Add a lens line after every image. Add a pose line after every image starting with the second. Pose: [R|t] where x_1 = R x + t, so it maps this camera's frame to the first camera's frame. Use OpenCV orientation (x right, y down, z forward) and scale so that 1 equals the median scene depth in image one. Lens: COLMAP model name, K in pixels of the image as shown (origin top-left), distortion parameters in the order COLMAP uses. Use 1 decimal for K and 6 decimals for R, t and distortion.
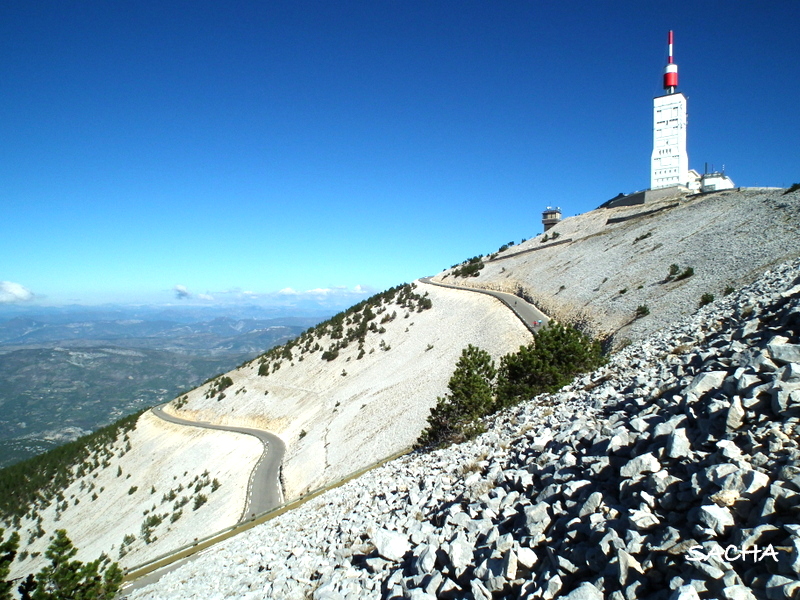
lens RADIAL K [[571.9, 0, 399.9], [0, 571.9, 315.6], [0, 0, 1]] dist [0.001216, 0.001346]
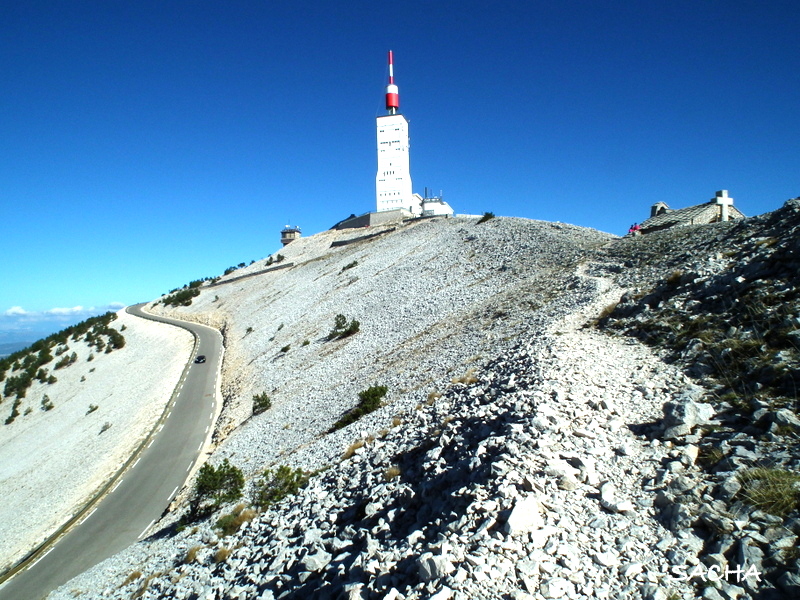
lens RADIAL K [[571.9, 0, 399.9], [0, 571.9, 315.6], [0, 0, 1]] dist [0.001216, 0.001346]
pose [[0.921930, -0.025330, 0.386528, 0.100751], [0.035825, 0.999159, -0.019970, -0.026874], [-0.385697, 0.032258, 0.922061, 0.110612]]
